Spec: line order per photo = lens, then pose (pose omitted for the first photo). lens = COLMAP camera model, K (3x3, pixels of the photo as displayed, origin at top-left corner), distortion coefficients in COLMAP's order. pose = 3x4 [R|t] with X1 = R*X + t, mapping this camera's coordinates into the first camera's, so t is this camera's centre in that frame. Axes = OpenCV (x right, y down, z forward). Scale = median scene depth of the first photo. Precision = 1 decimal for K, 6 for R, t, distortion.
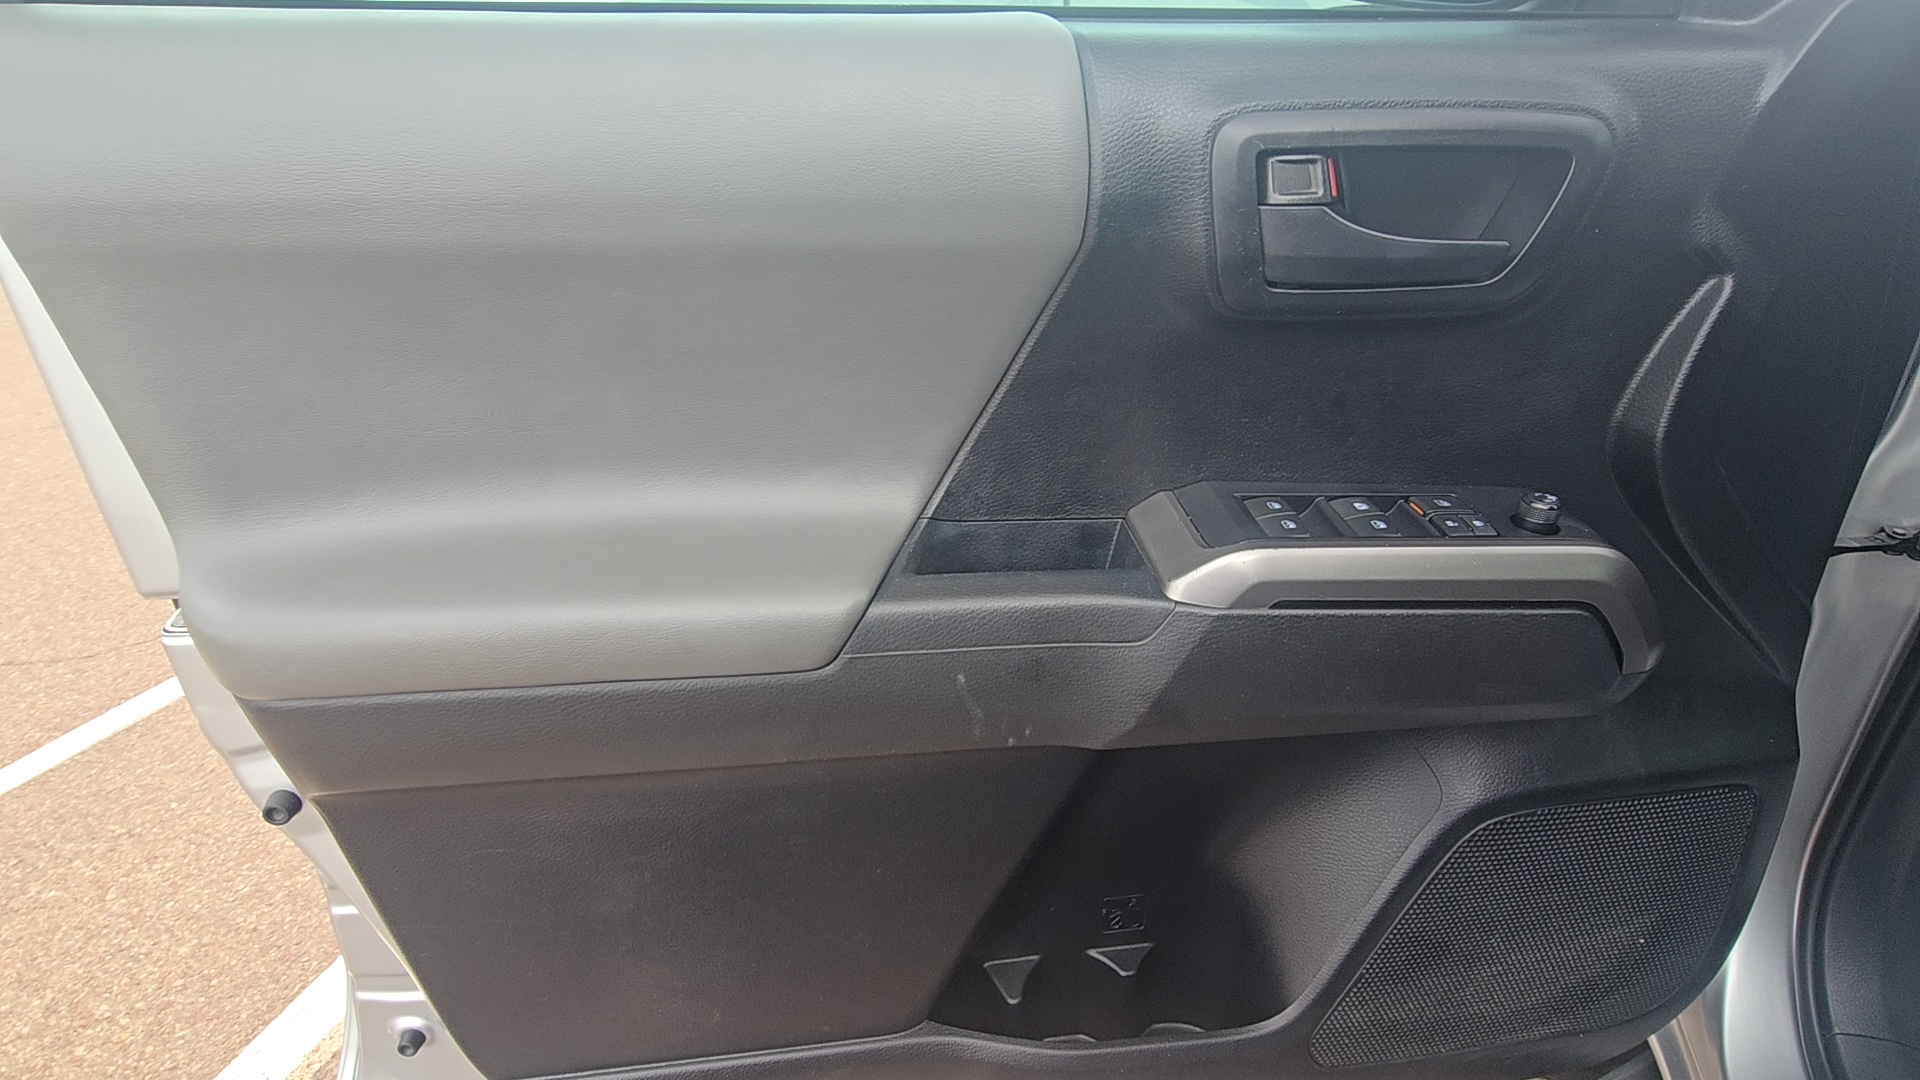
lens RADIAL K [[964.1, 0, 960.6], [0, 964.1, 540.4], [0, 0, 1]] dist [0.000266, -0.001122]
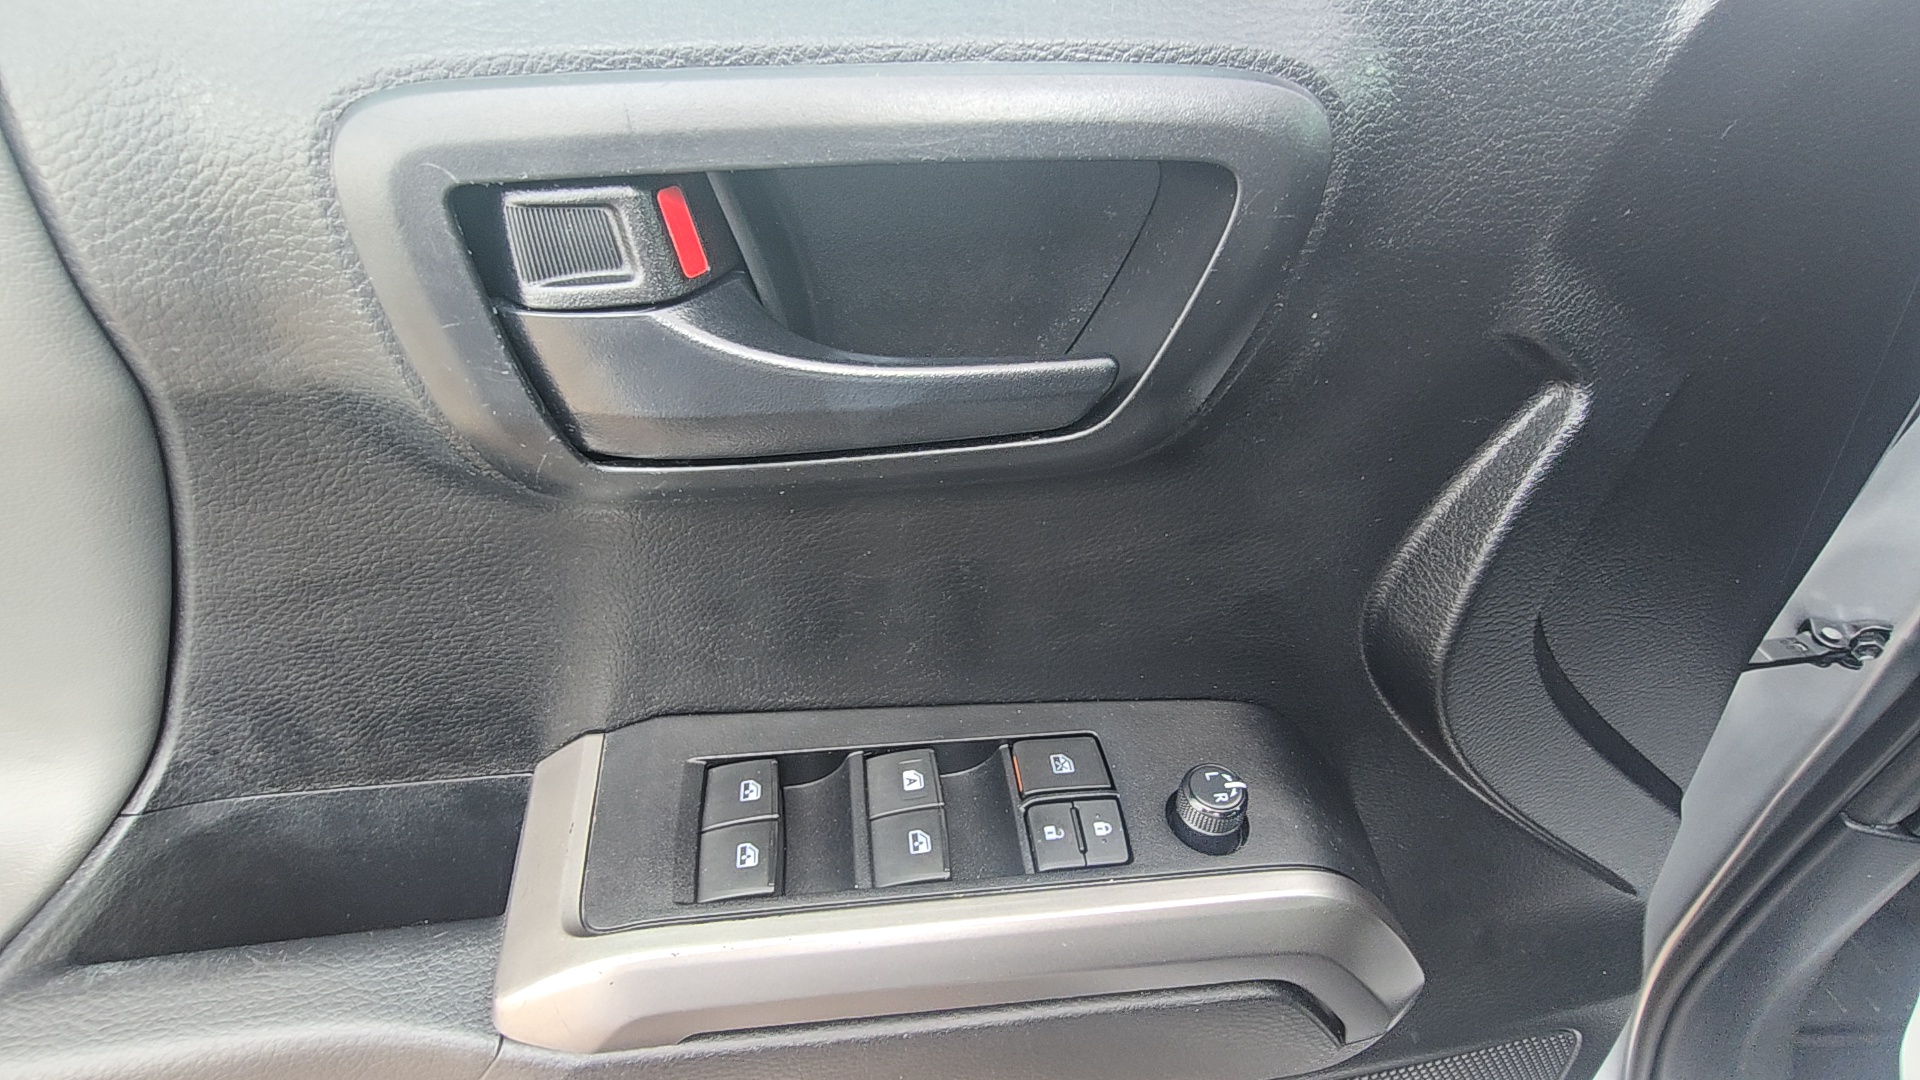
lens RADIAL K [[964.1, 0, 961.4], [0, 964.1, 536.8], [0, 0, 1]] dist [0.000266, -0.001122]
pose [[0.998721, -0.024909, 0.043995, 0.452809], [0.016162, 0.981839, 0.189027, -0.300247], [-0.047904, -0.188074, 0.980986, 0.509986]]
